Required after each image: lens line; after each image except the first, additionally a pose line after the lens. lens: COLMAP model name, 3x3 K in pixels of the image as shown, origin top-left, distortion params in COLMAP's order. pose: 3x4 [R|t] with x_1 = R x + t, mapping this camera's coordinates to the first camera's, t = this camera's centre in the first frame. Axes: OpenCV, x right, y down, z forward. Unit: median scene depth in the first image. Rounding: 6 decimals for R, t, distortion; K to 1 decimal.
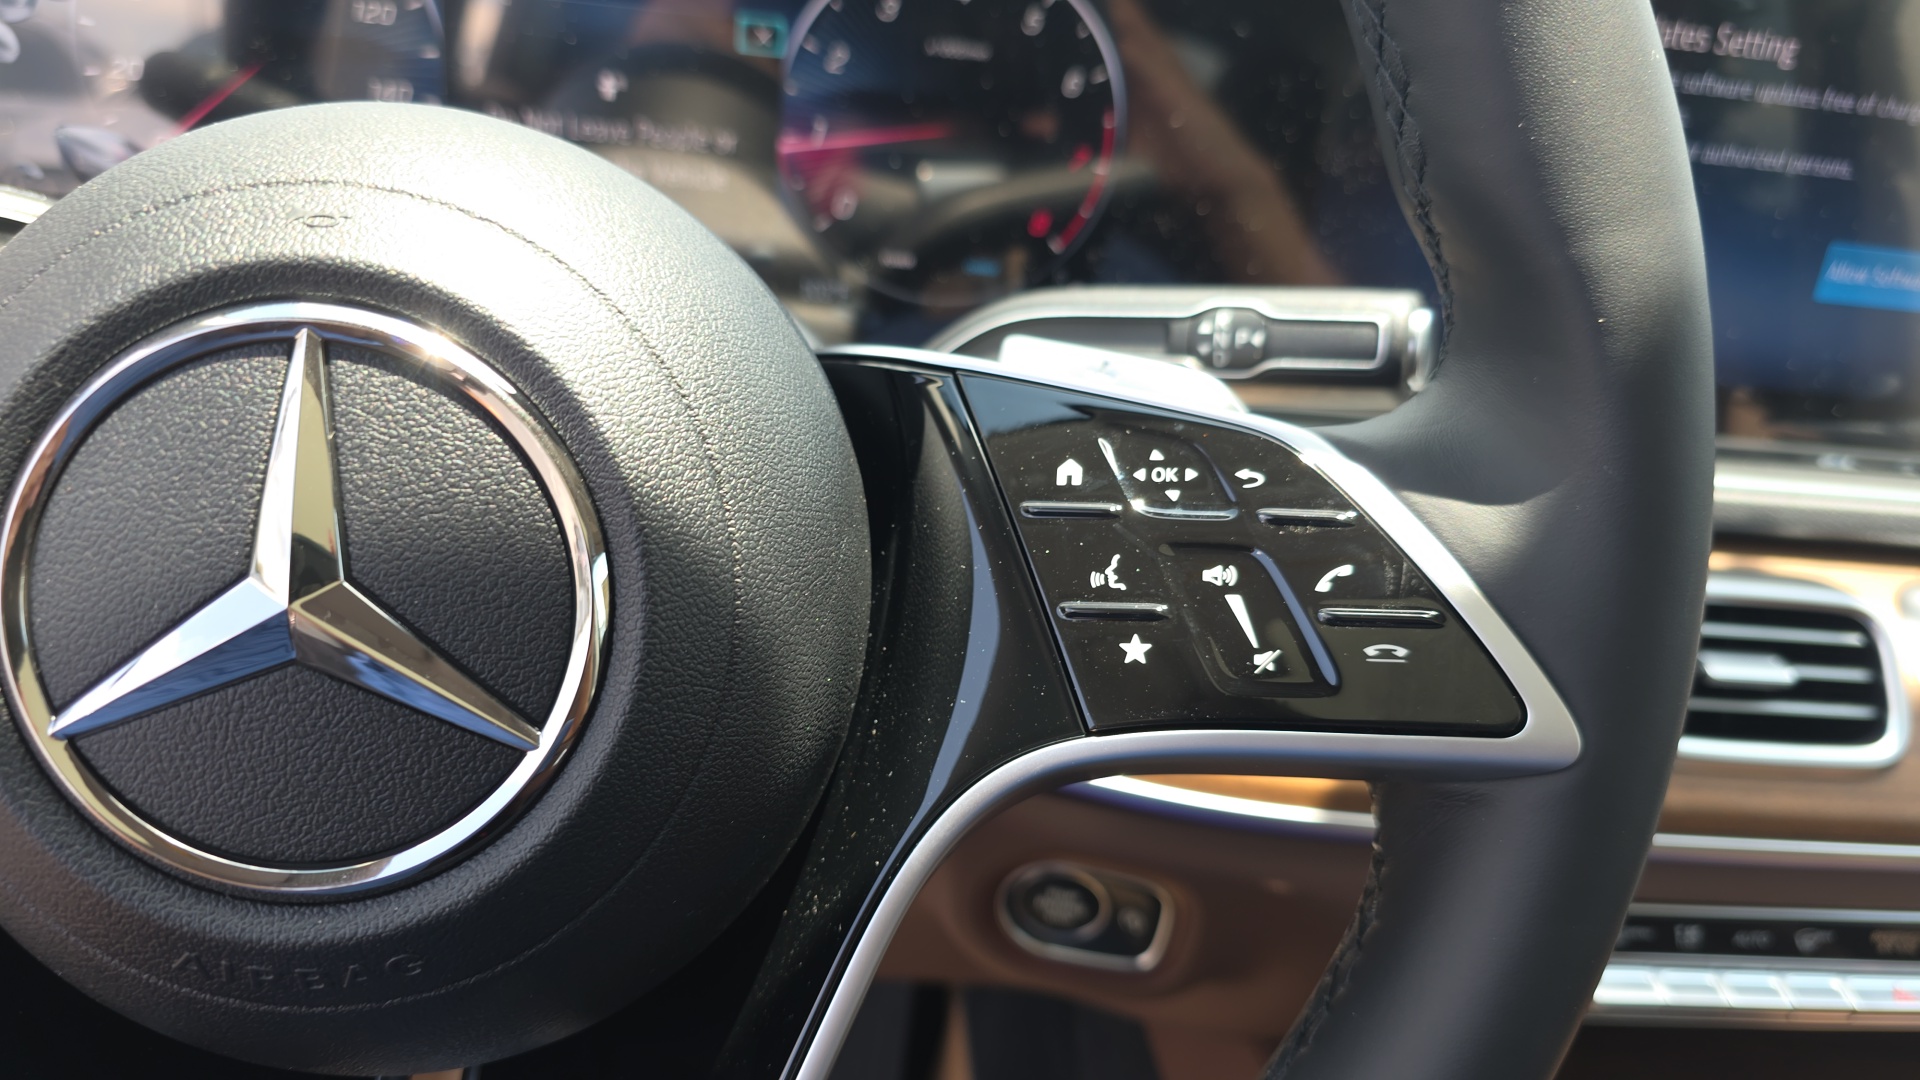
lens RADIAL K [[1348.2, 0, 958.3], [0, 1348.2, 570.9], [0, 0, 1]] dist [0.034740, -0.078882]
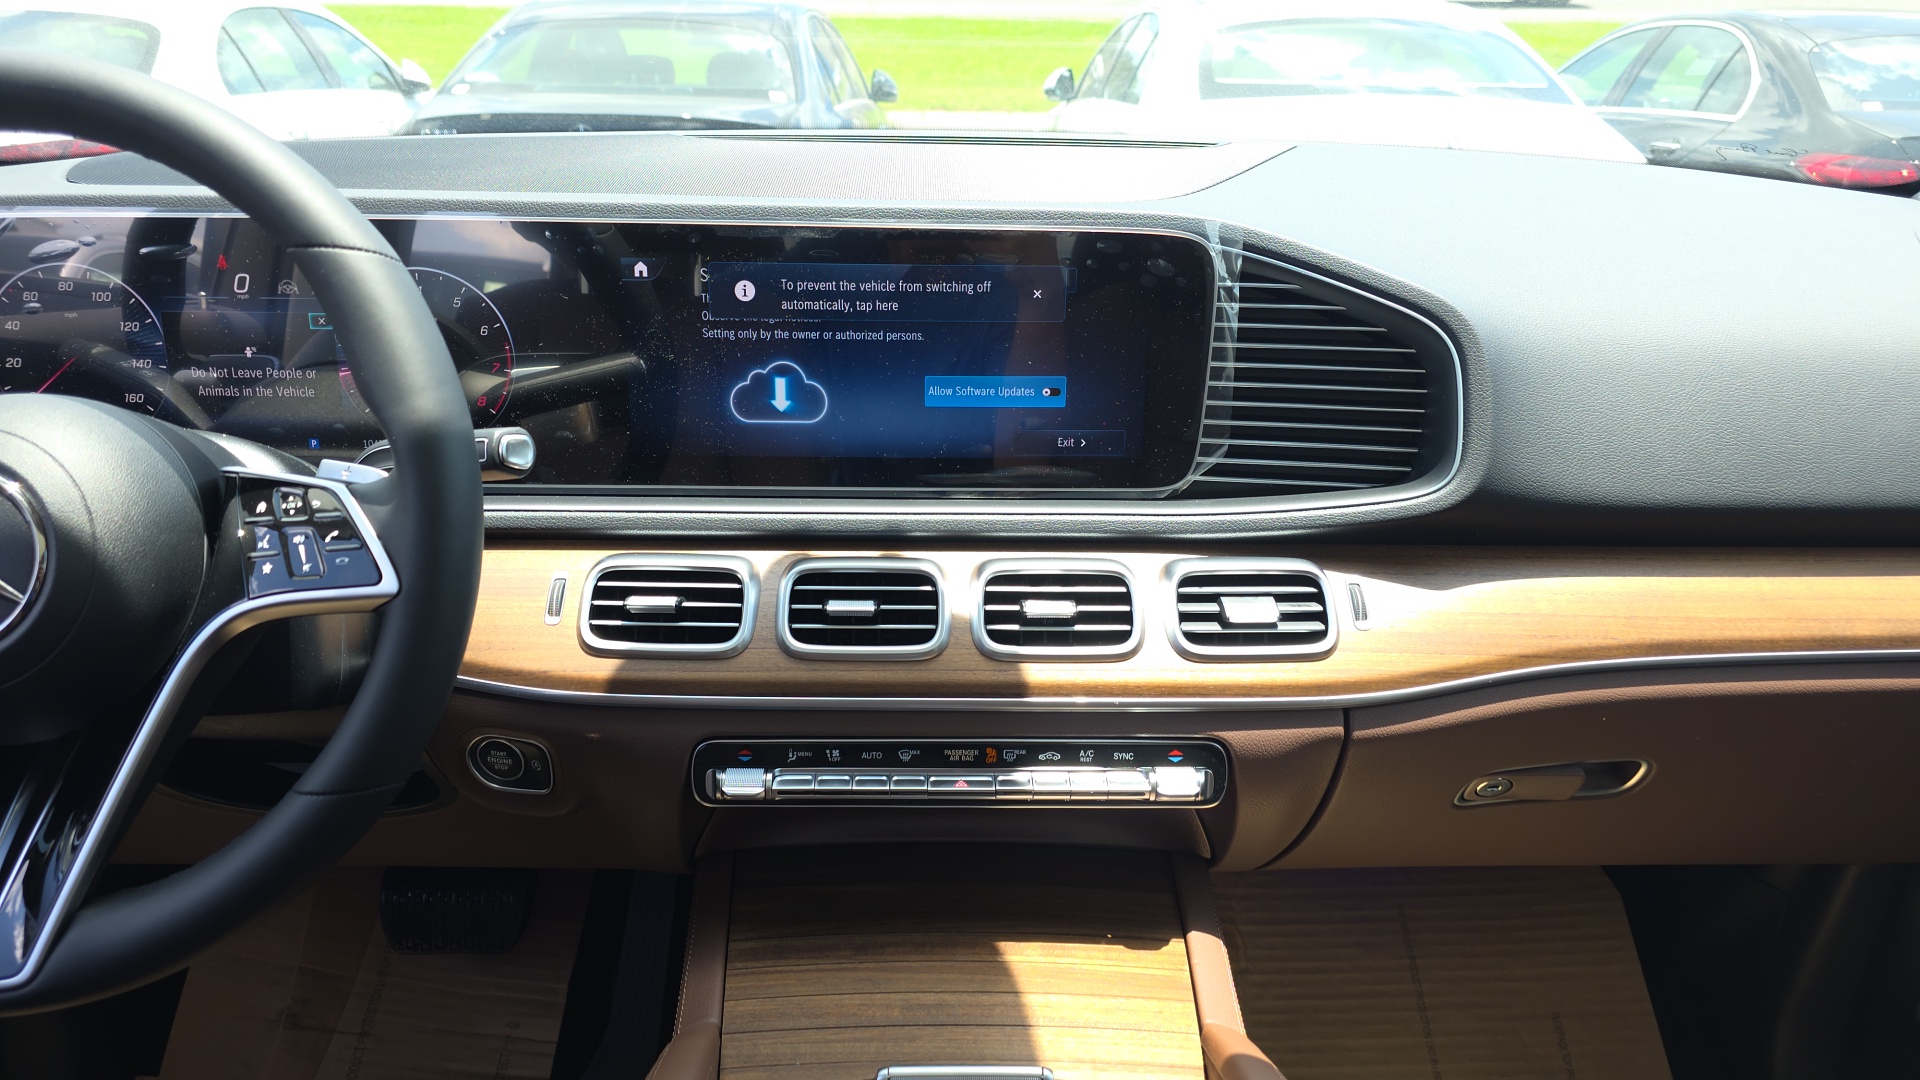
lens RADIAL K [[1289.6, 0, 944.9], [0, 1289.6, 551.0], [0, 0, 1]] dist [0.065965, -0.069922]
pose [[0.994287, -0.070579, -0.080076, 1.641015], [0.061410, 0.991844, -0.111692, 0.387529], [0.087306, 0.106136, 0.990511, -1.441579]]
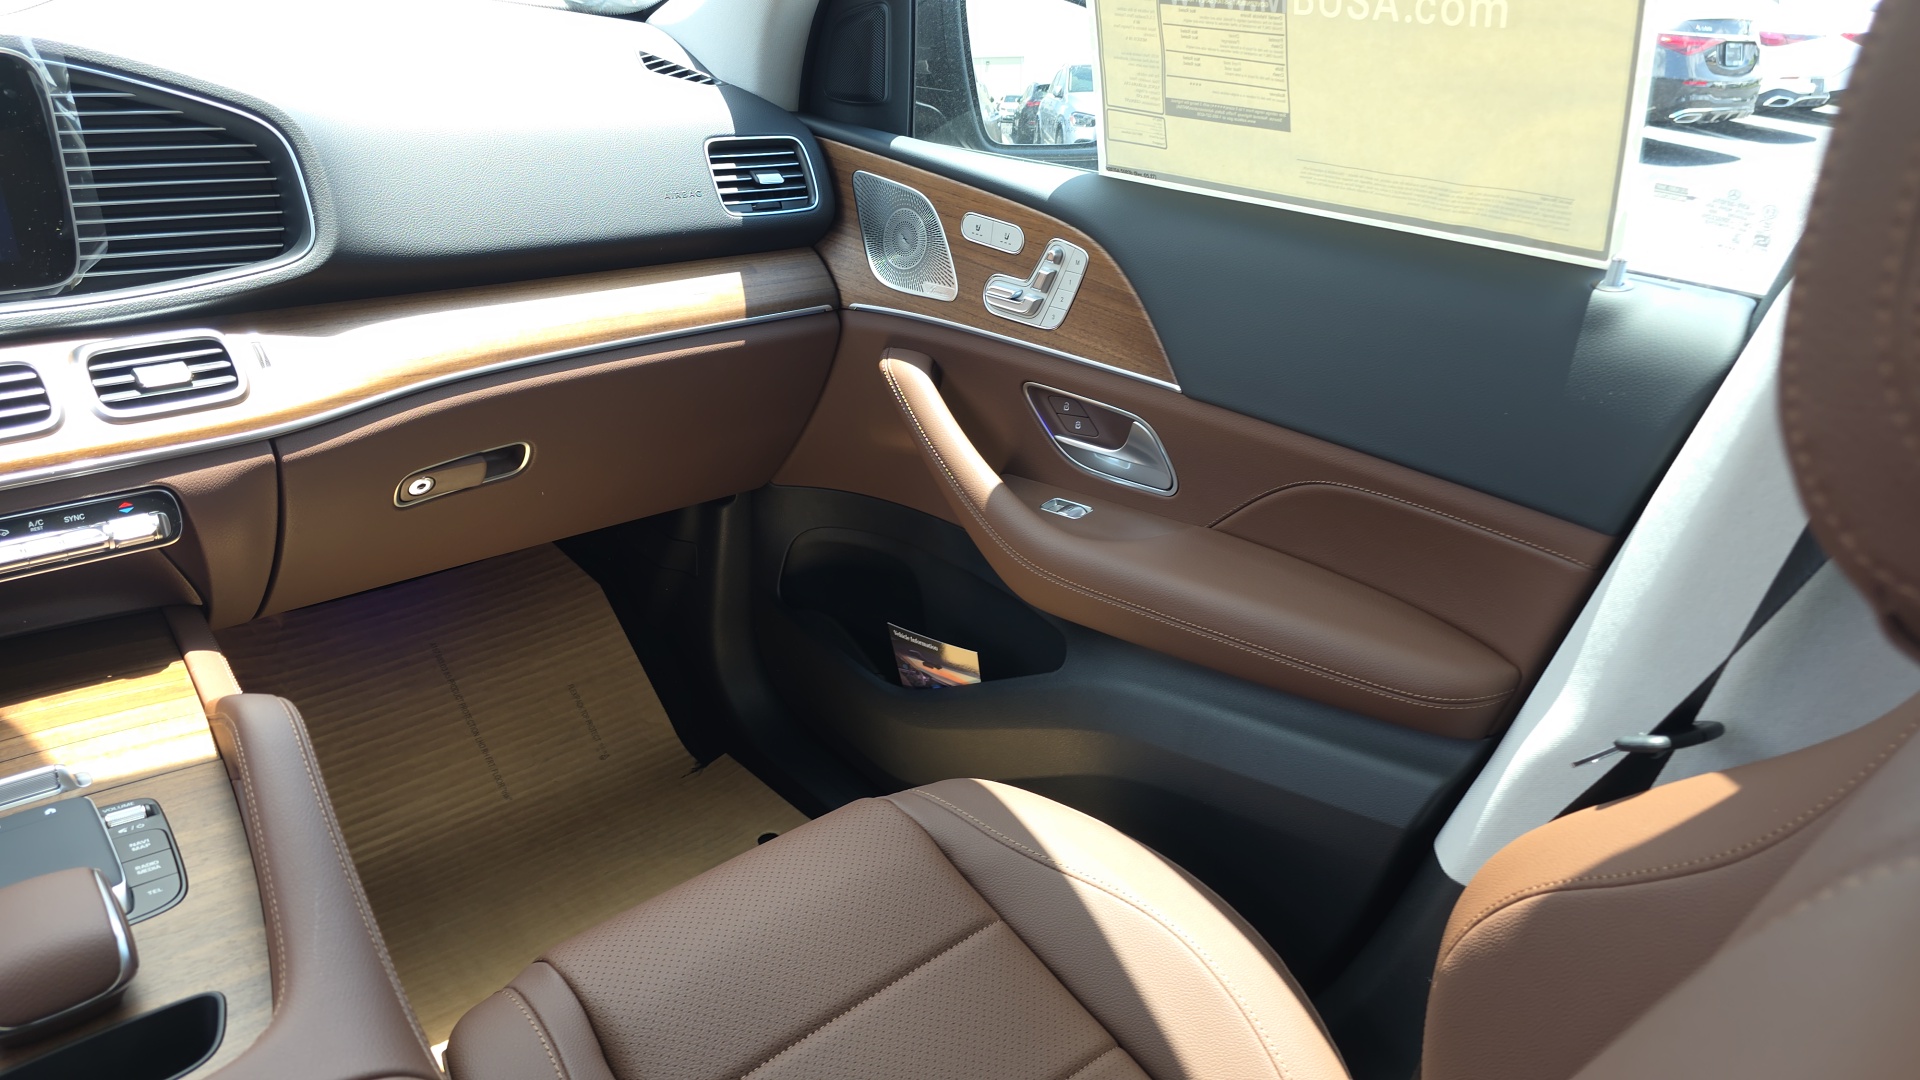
lens RADIAL K [[1289.6, 0, 944.9], [0, 1289.6, 551.0], [0, 0, 1]] dist [0.065965, -0.069922]
pose [[0.790968, -0.315837, 0.524038, 1.773478], [0.300693, 0.946562, 0.116634, 0.992971], [-0.532872, 0.065320, 0.843671, -2.696429]]
